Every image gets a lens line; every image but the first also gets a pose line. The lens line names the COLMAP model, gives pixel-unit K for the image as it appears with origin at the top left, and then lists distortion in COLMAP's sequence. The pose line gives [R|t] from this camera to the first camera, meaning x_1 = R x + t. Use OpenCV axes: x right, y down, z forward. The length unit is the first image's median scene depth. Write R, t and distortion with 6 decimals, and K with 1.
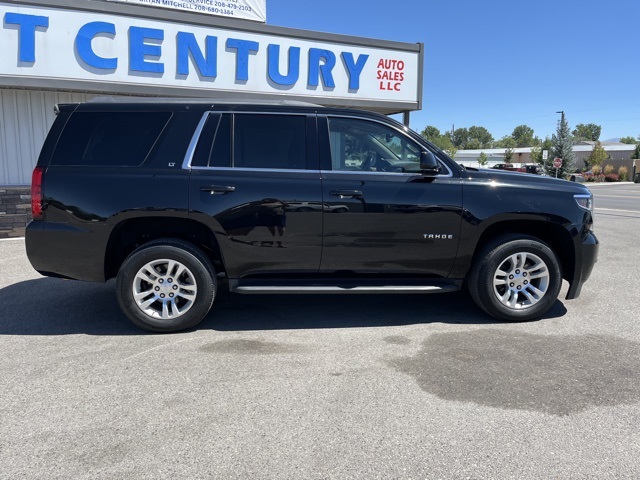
lens RADIAL K [[483.4, 0, 316.4], [0, 483.4, 235.2], [0, 0, 1]] dist [0.070390, -0.097872]
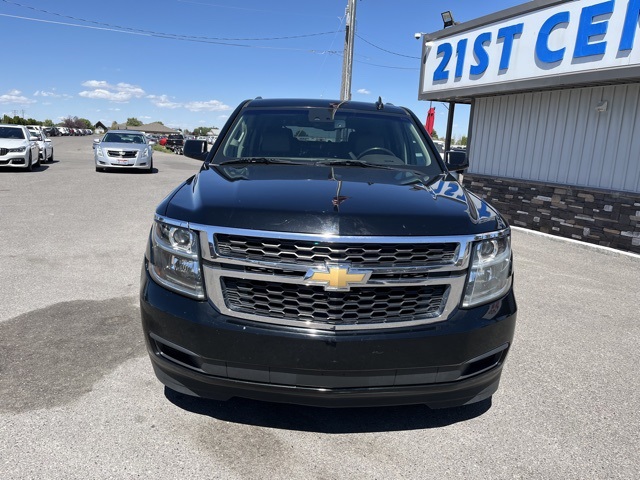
lens RADIAL K [[483.4, 0, 321.4], [0, 483.4, 238.9], [0, 0, 1]] dist [0.070390, -0.097872]
pose [[-0.070217, 0.190508, -0.979171, 0.643957], [-0.195120, 0.960010, 0.200773, -0.120943], [0.978263, 0.205153, -0.030237, 0.704887]]
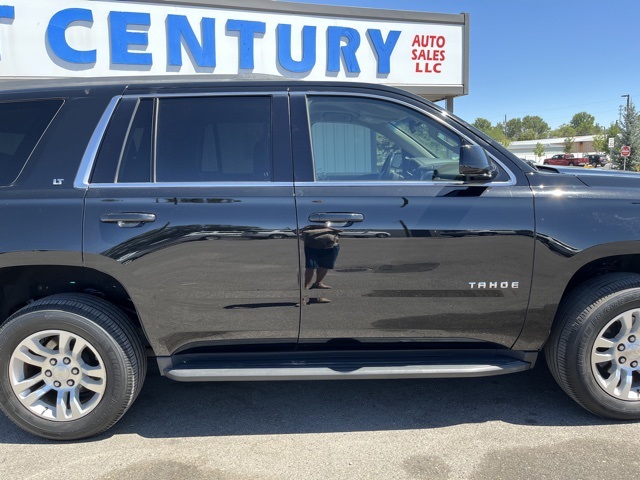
lens RADIAL K [[483.4, 0, 314.5], [0, 483.4, 236.6], [0, 0, 1]] dist [0.070390, -0.097872]
pose [[0.994419, -0.022951, -0.102972, 0.051897], [0.023458, 0.999718, 0.003718, -0.035923], [0.102858, -0.006113, 0.994677, 0.210334]]
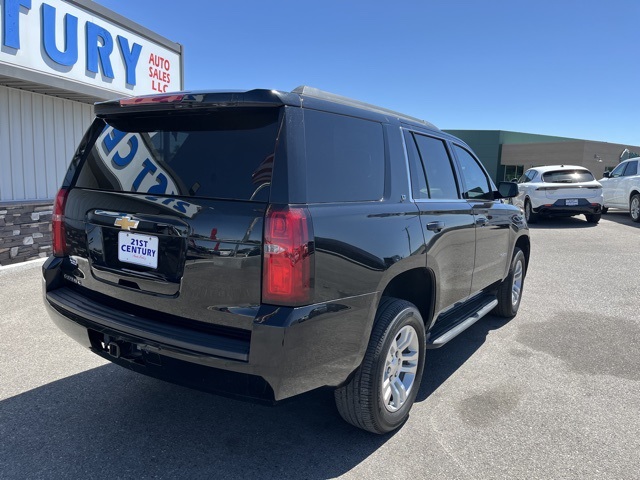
lens RADIAL K [[483.4, 0, 318.5], [0, 483.4, 242.9], [0, 0, 1]] dist [0.070390, -0.097872]
pose [[0.634867, -0.087816, 0.767614, -0.498785], [0.084663, 0.995444, 0.043859, -0.062873], [-0.767968, 0.037144, 0.639410, 0.333177]]
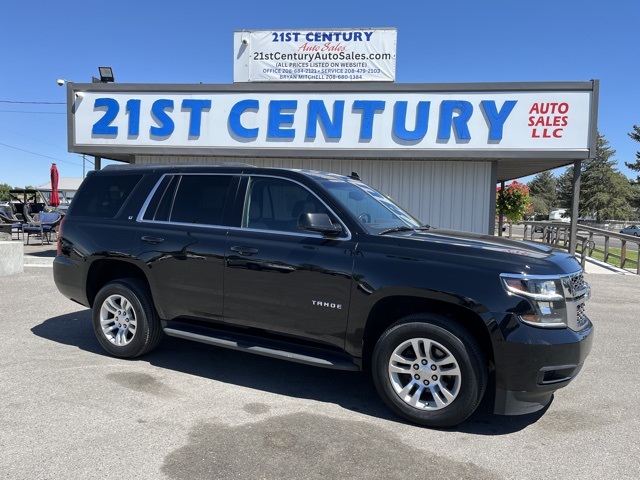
lens RADIAL K [[483.4, 0, 318.3], [0, 483.4, 241.4], [0, 0, 1]] dist [0.070390, -0.097872]
pose [[0.840224, 0.055130, -0.539429, 0.398248], [-0.104651, 0.992602, -0.061562, -0.031967], [0.532045, 0.108177, 0.839777, 0.122229]]
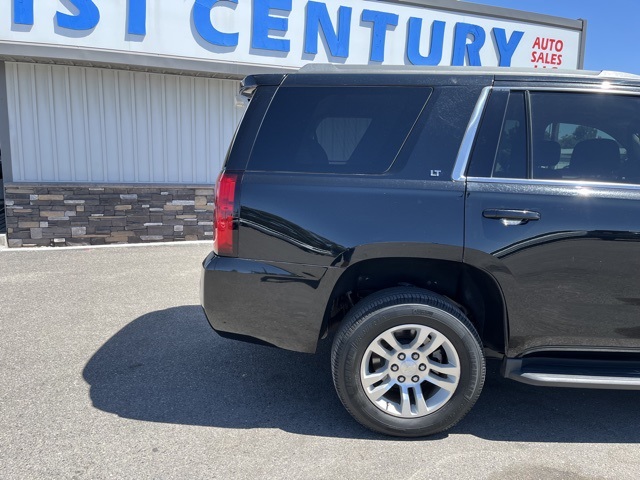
lens RADIAL K [[483.4, 0, 313.7], [0, 483.4, 242.2], [0, 0, 1]] dist [0.070390, -0.097872]
pose [[0.994962, 0.038793, -0.092442, -0.205043], [-0.036662, 0.999024, 0.024644, -0.035551], [0.093308, -0.021131, 0.995413, 0.196184]]
